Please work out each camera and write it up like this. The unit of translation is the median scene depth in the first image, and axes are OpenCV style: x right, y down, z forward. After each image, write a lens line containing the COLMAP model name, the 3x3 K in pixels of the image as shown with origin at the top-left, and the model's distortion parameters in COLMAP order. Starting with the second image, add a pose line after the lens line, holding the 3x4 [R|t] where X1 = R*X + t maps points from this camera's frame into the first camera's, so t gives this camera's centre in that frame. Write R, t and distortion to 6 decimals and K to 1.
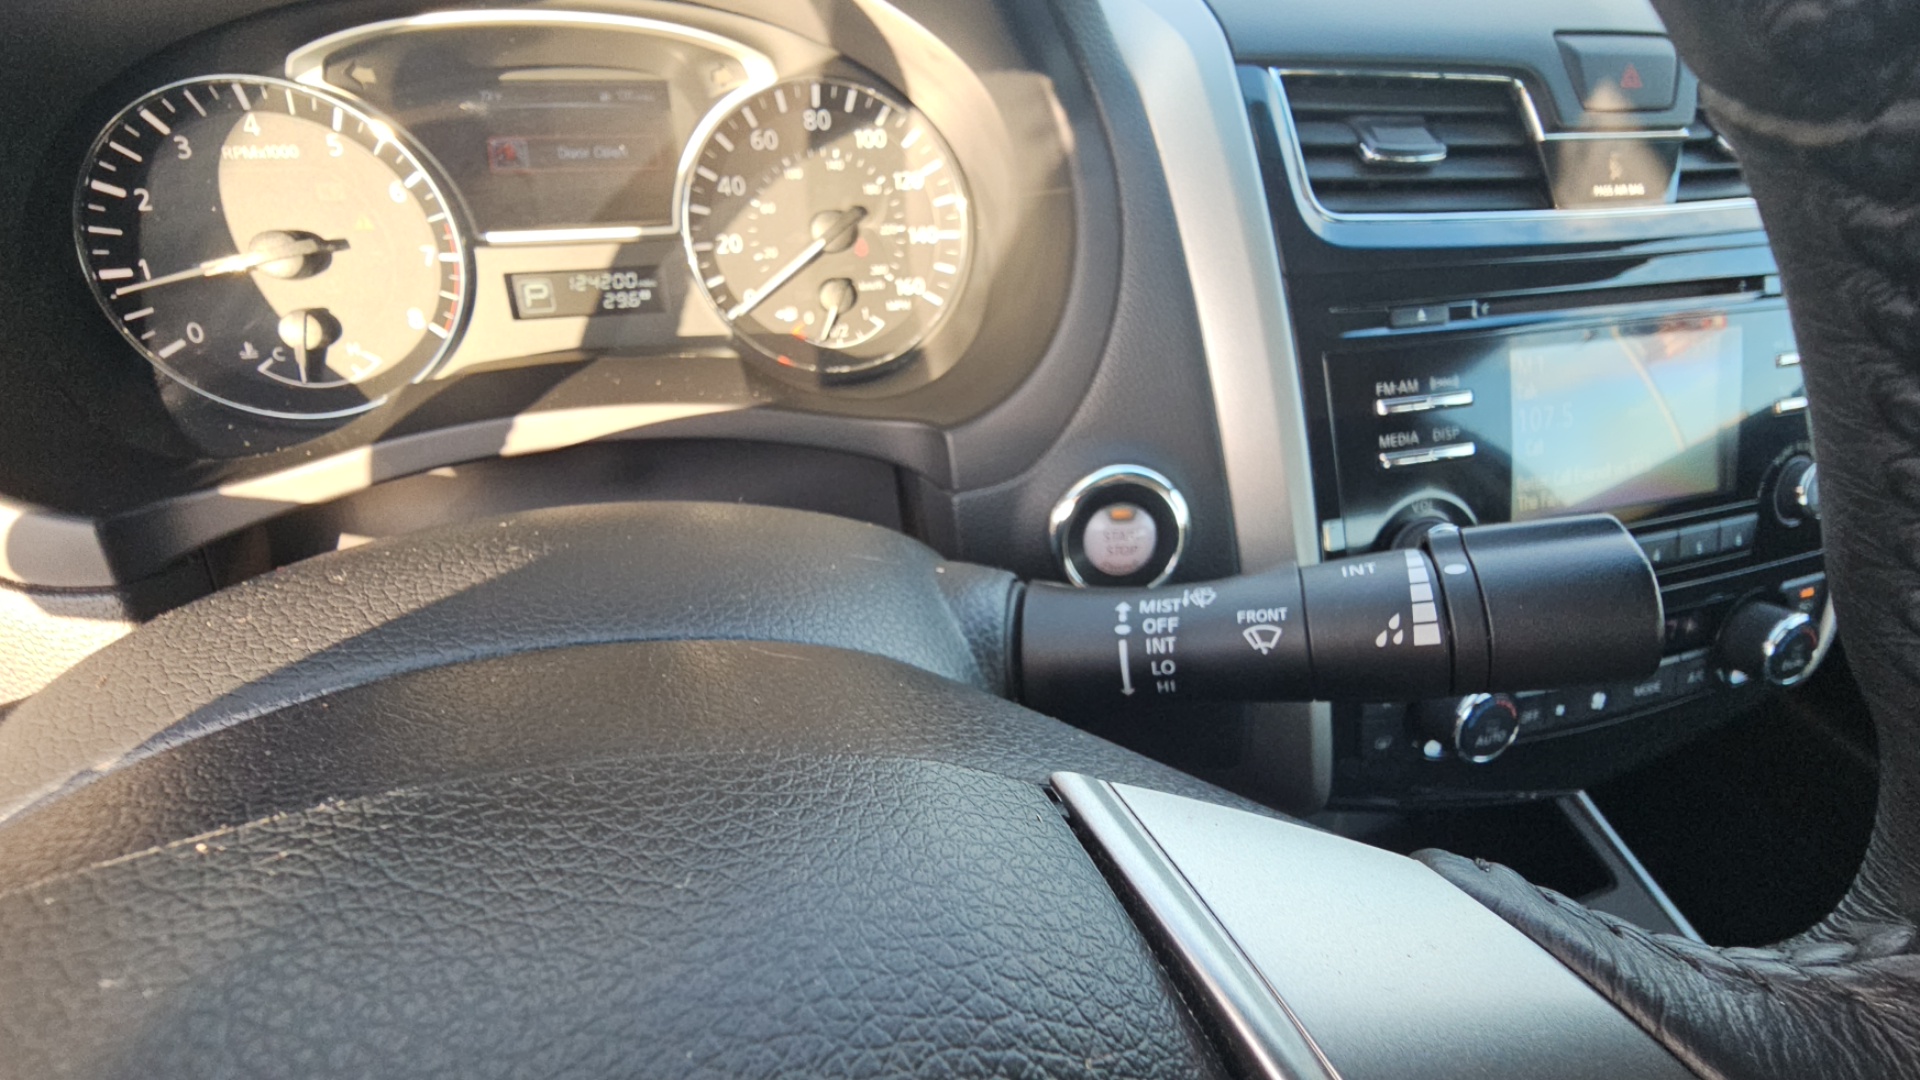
lens RADIAL K [[859.4, 0, 977.9], [0, 859.4, 547.1], [0, 0, 1]] dist [0.008051, -0.006934]
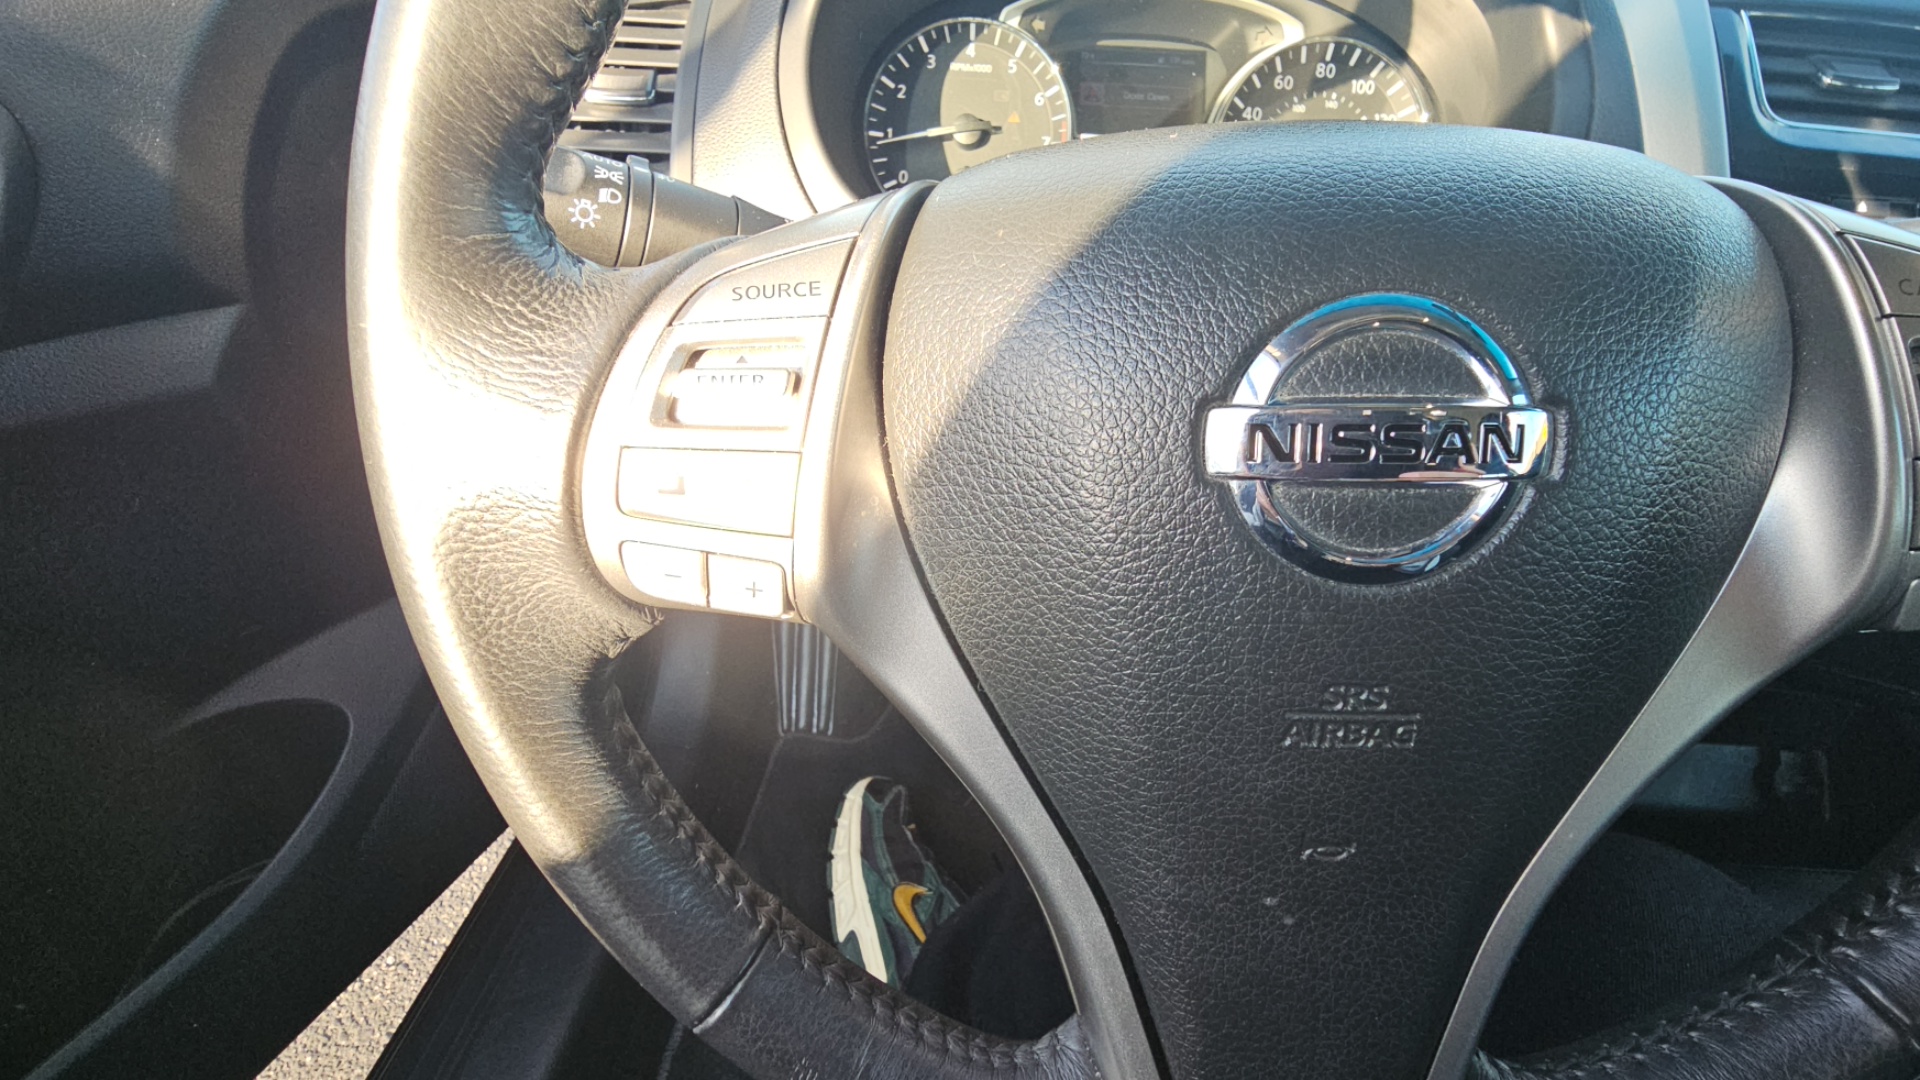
lens RADIAL K [[859.4, 0, 972.9], [0, 859.4, 550.9], [0, 0, 1]] dist [0.008051, -0.006934]
pose [[0.938200, 0.179555, -0.295873, -0.184435], [-0.208726, 0.975475, -0.069878, 0.485820], [0.276069, 0.127316, 0.952668, -0.373434]]
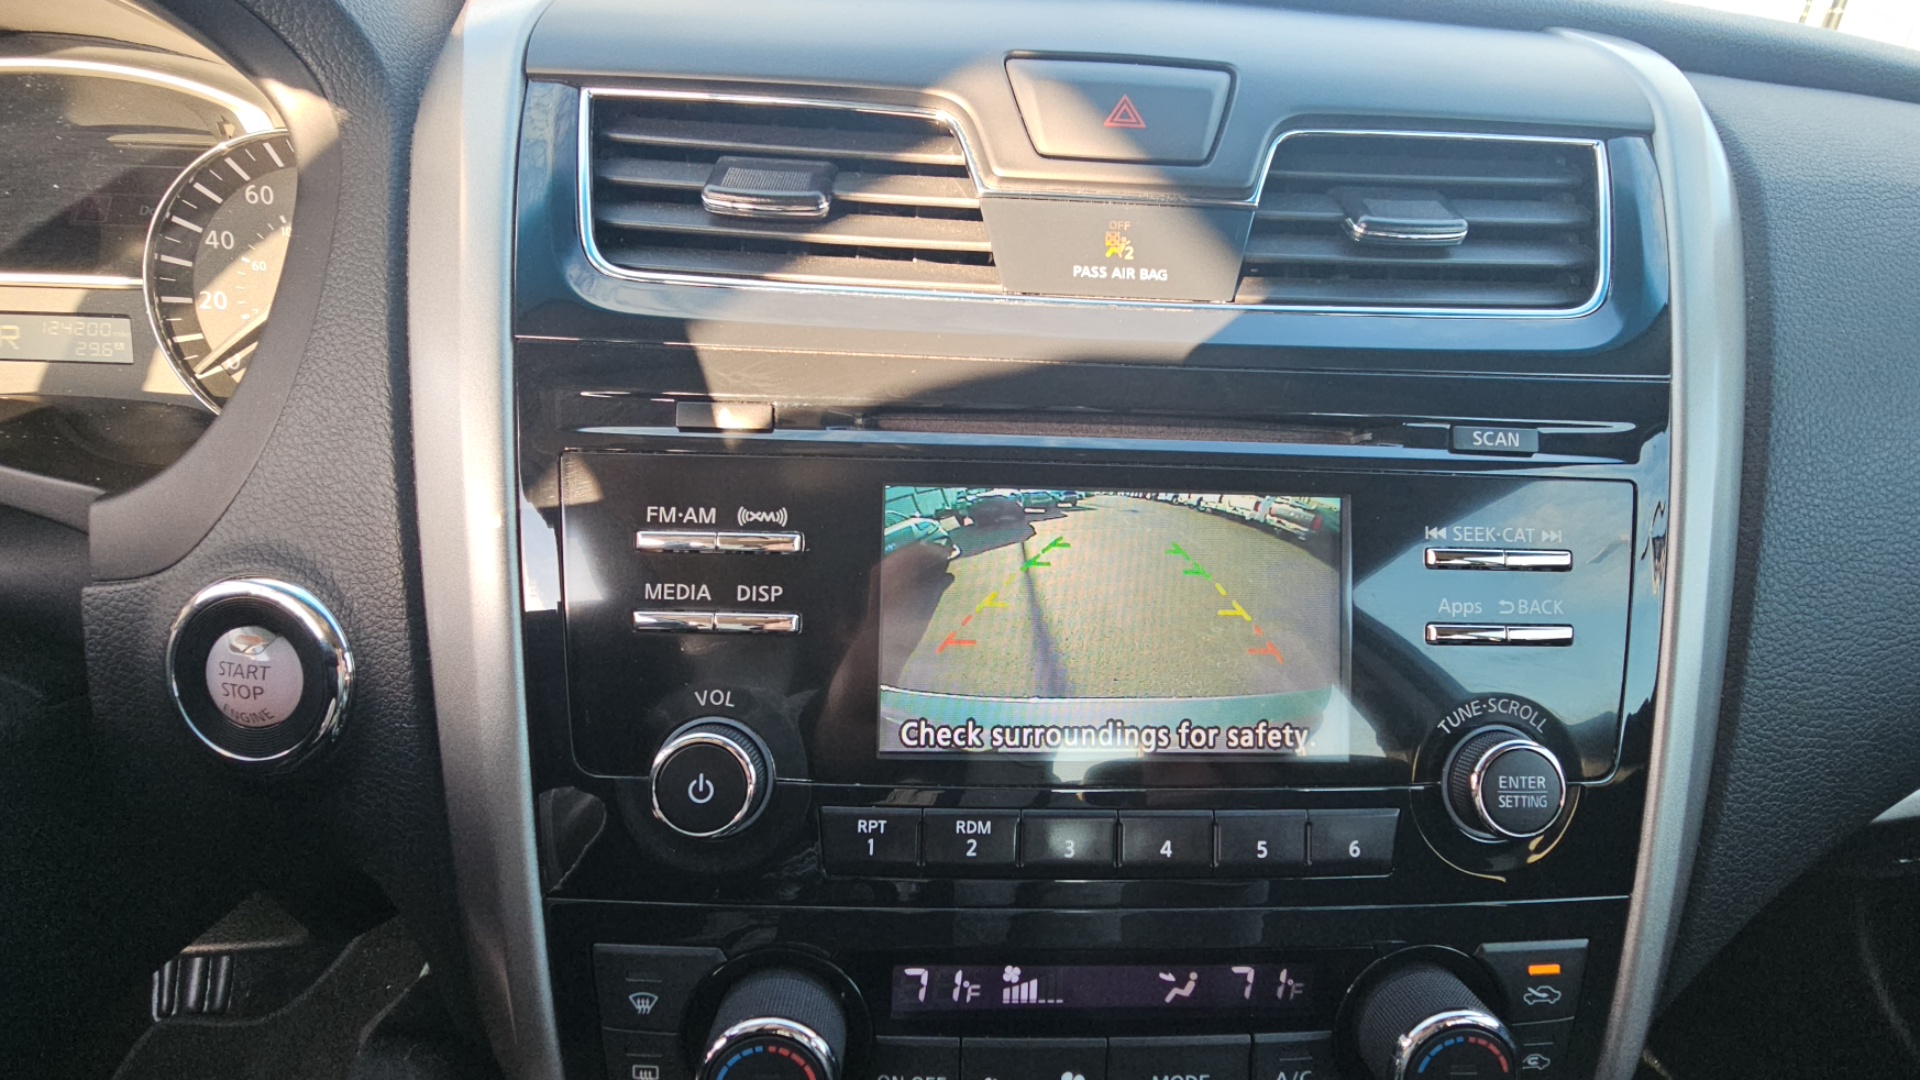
lens RADIAL K [[859.4, 0, 979.4], [0, 859.4, 543.6], [0, 0, 1]] dist [0.008051, -0.006934]
pose [[0.968922, 0.112964, -0.220066, 0.789374], [-0.152293, 0.973460, -0.170831, -0.076257], [0.194928, 0.199036, 0.960410, 0.366711]]
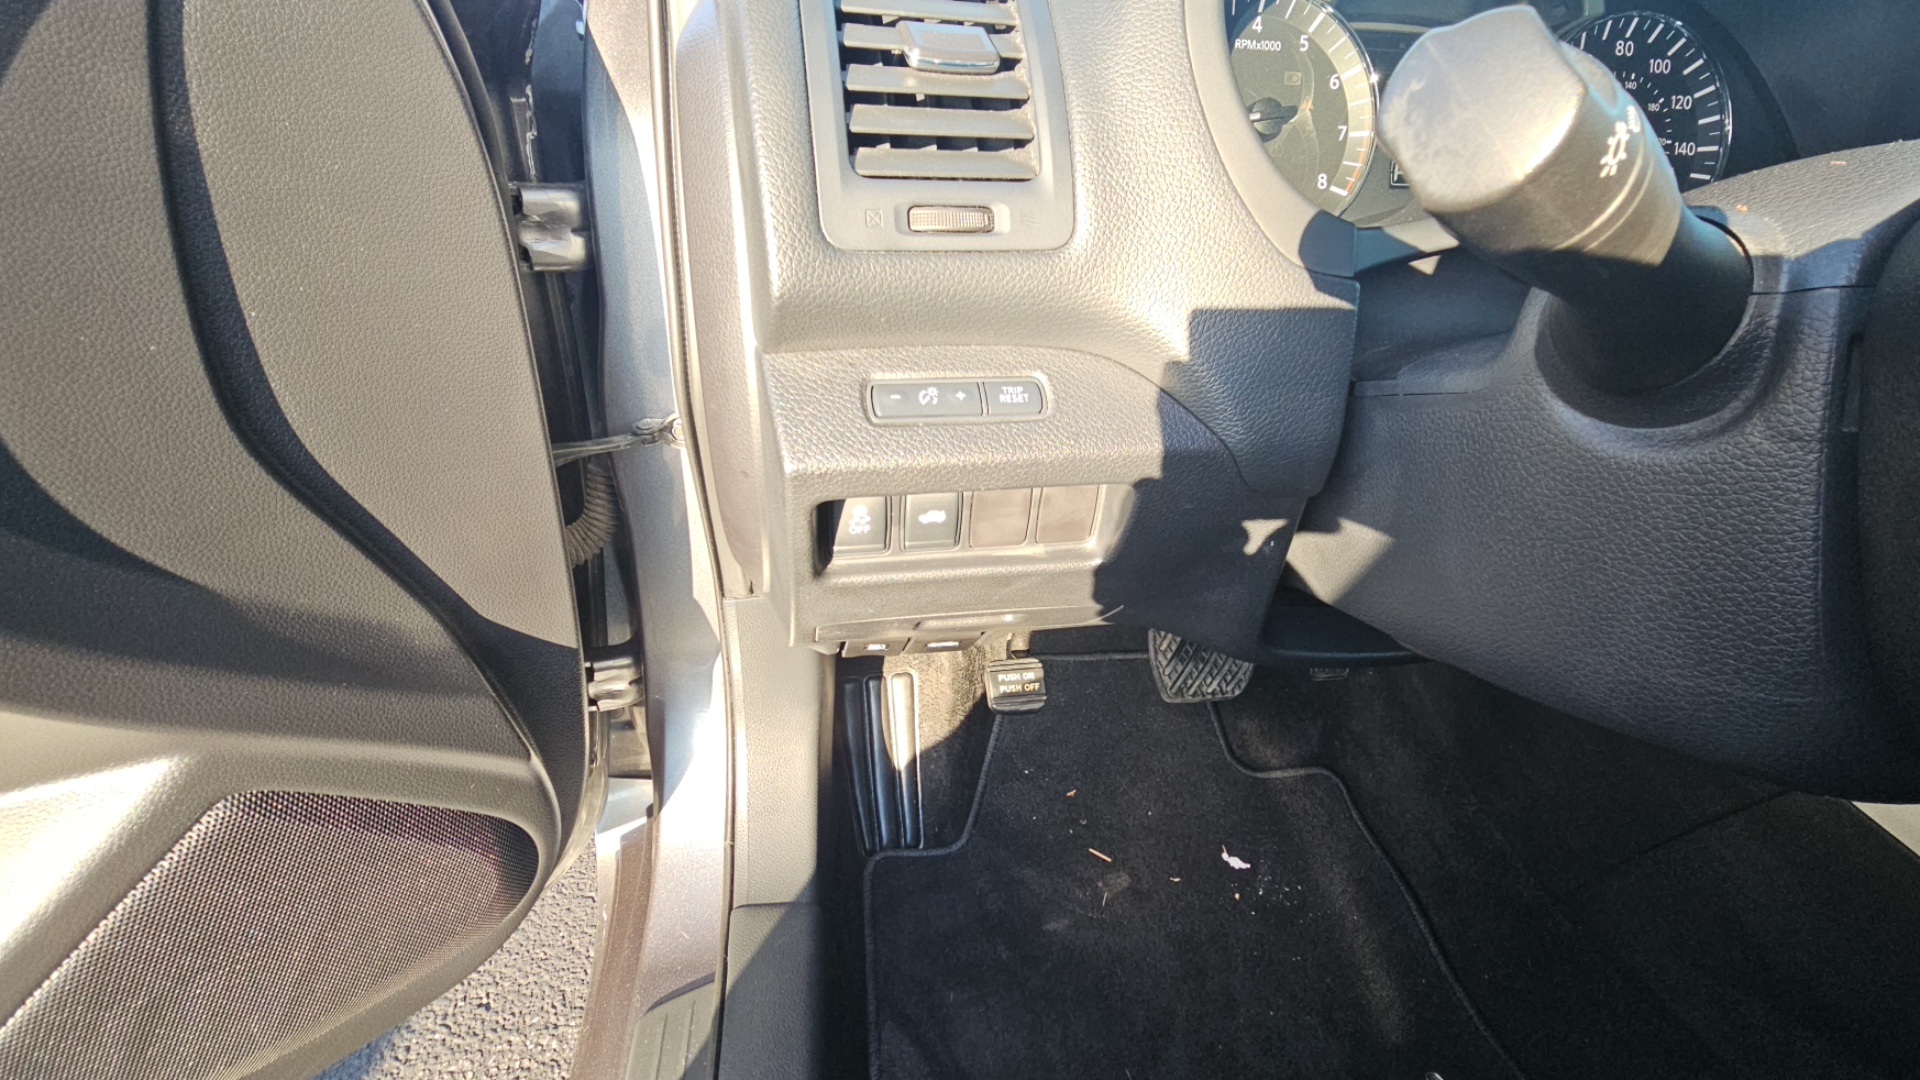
lens RADIAL K [[859.4, 0, 972.0], [0, 859.4, 533.6], [0, 0, 1]] dist [0.008051, -0.006934]
pose [[0.990073, 0.062227, -0.126027, -0.979908], [-0.081956, 0.984036, -0.157973, 0.488259], [0.114184, 0.166734, 0.979368, -0.206400]]
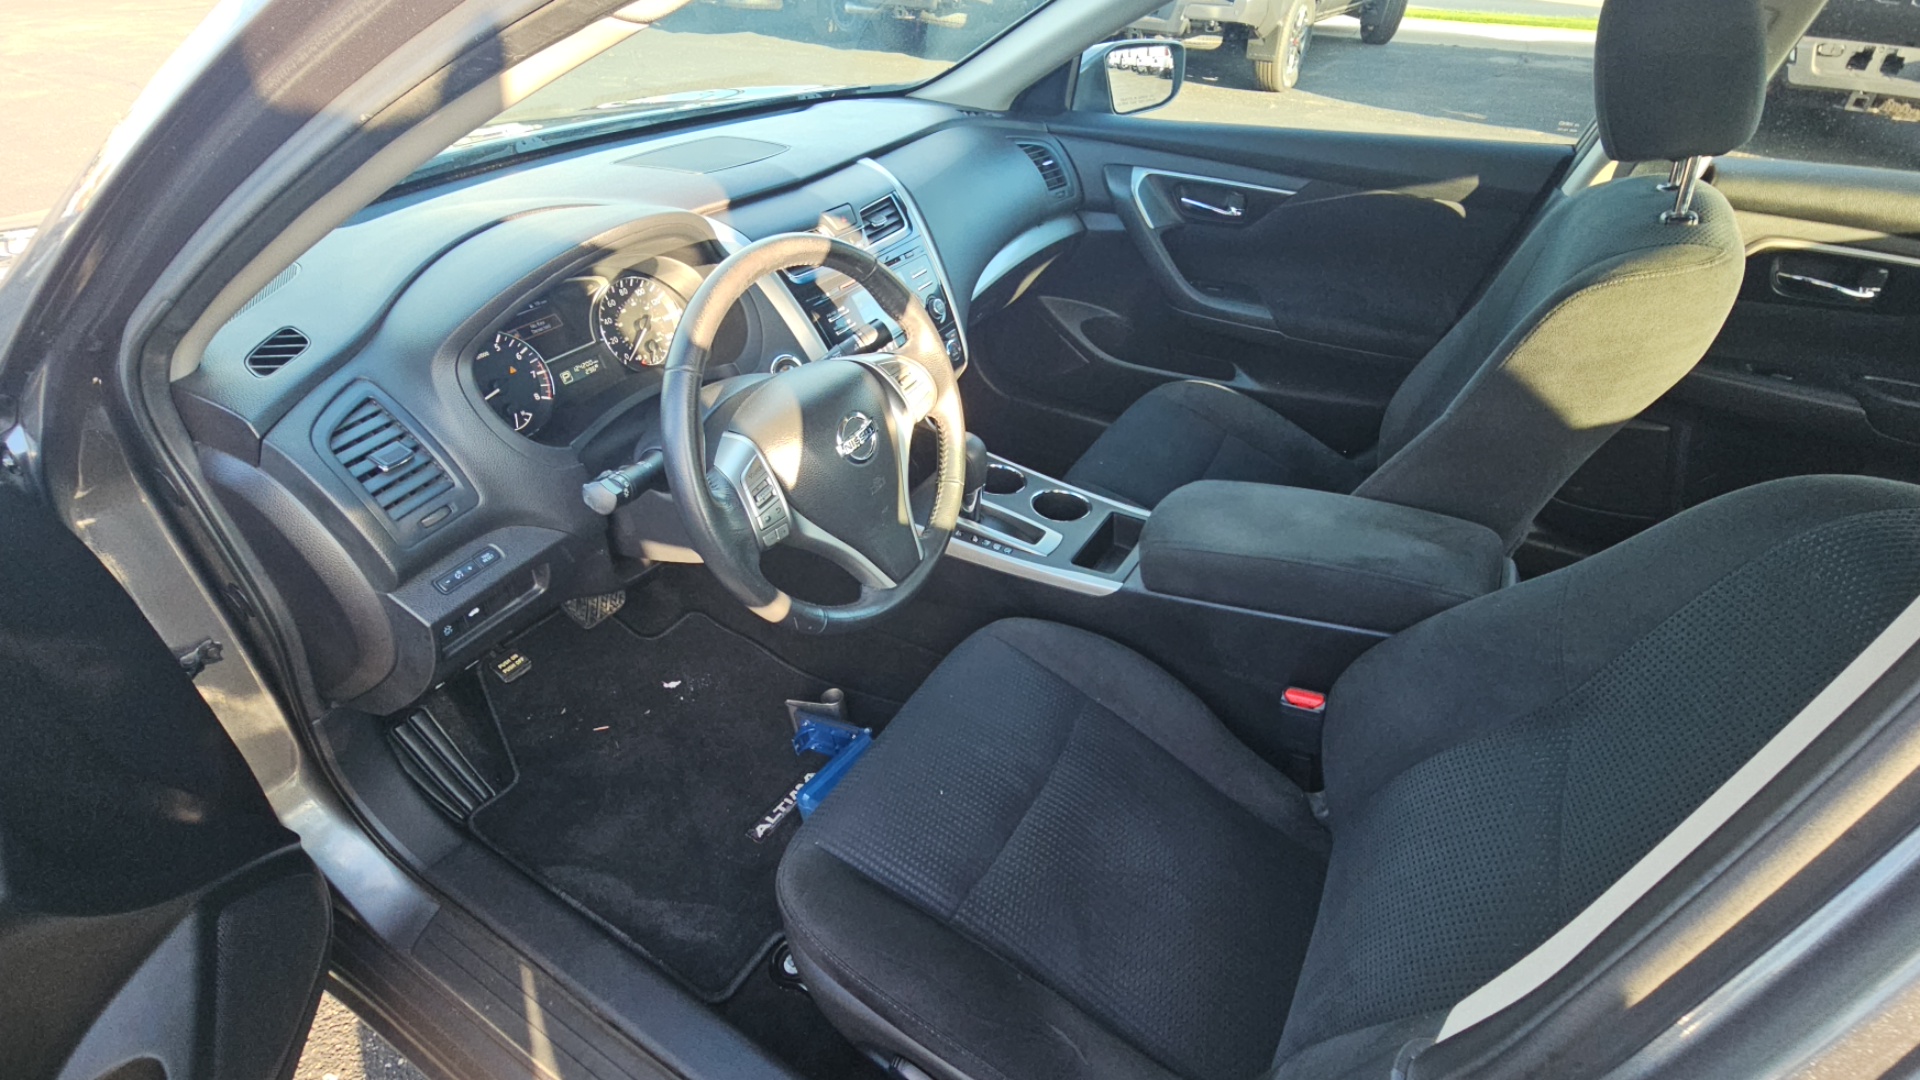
lens RADIAL K [[859.4, 0, 984.1], [0, 859.4, 541.7], [0, 0, 1]] dist [0.008051, -0.006934]
pose [[0.731137, -0.438985, 0.522236, -1.291723], [0.441525, 0.888025, 0.128322, 0.462420], [-0.520090, 0.136759, 0.843091, -2.163109]]
